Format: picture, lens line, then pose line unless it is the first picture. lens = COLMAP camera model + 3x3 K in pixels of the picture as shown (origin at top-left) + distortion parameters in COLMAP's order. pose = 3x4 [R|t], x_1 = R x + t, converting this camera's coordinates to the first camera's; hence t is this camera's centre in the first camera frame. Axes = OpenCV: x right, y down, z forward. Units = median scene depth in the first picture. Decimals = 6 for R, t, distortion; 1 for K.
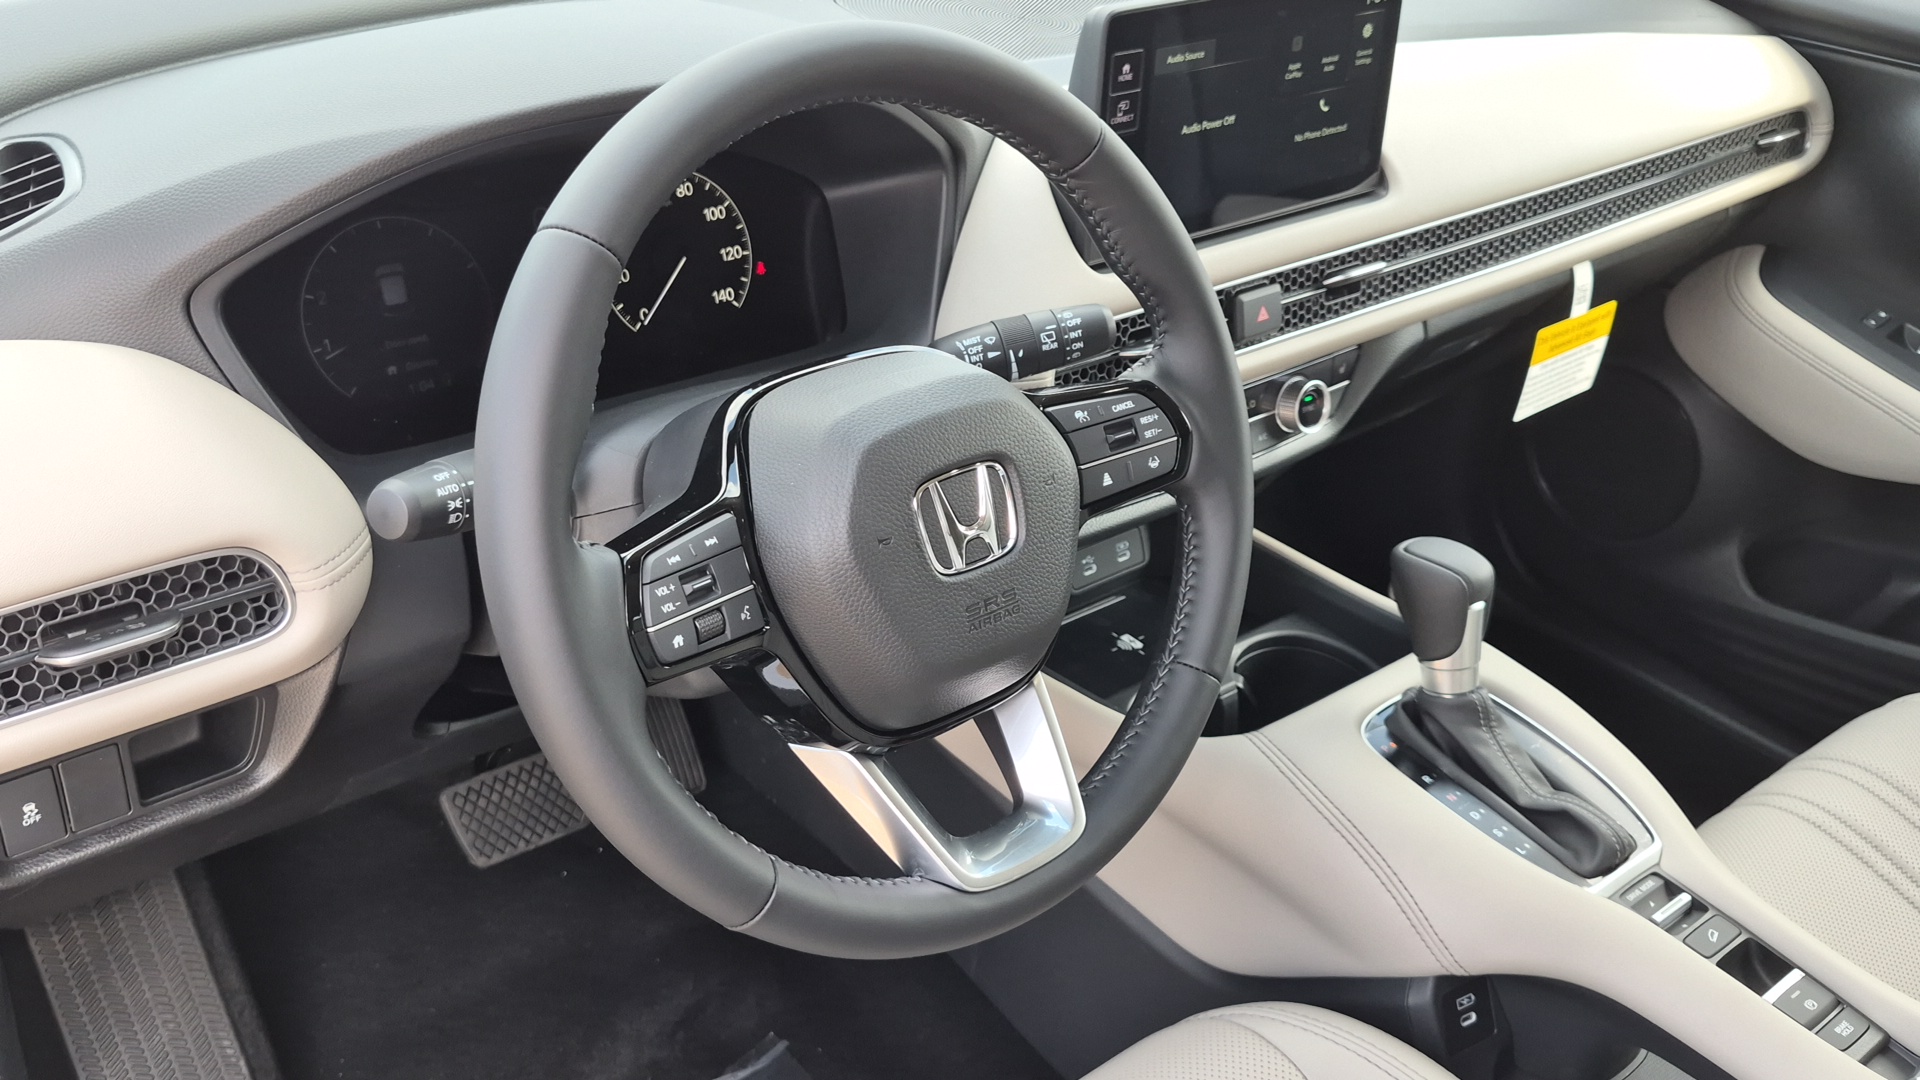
lens RADIAL K [[1758.4, 0, 960.0], [0, 1758.4, 540.0], [0, 0, 1]] dist [0.105819, -0.178567]
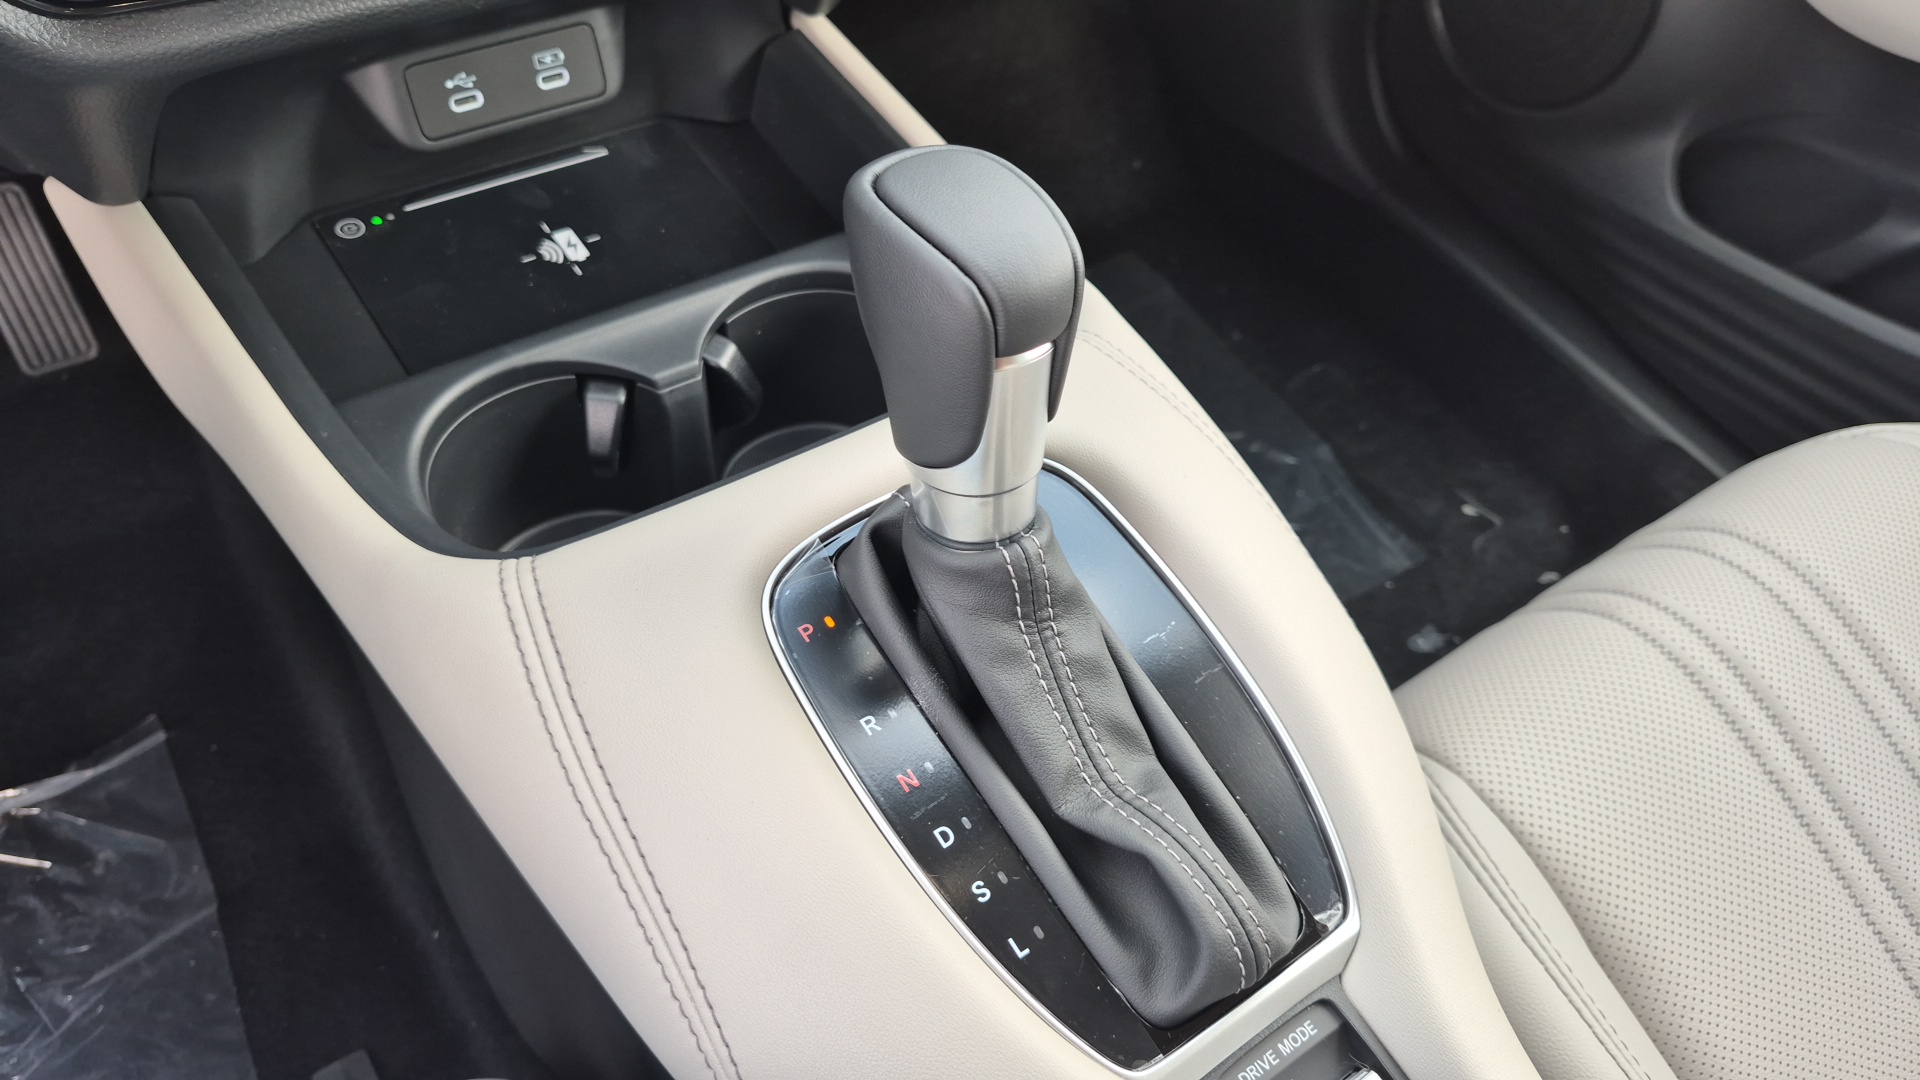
lens RADIAL K [[1342.9, 0, 966.8], [0, 1342.9, 539.5], [0, 0, 1]] dist [0.127779, -0.188177]
pose [[0.993950, 0.109537, 0.008080, 0.227669], [-0.104789, 0.923675, 0.368570, -0.027325], [0.032909, -0.367187, 0.929565, 0.575324]]
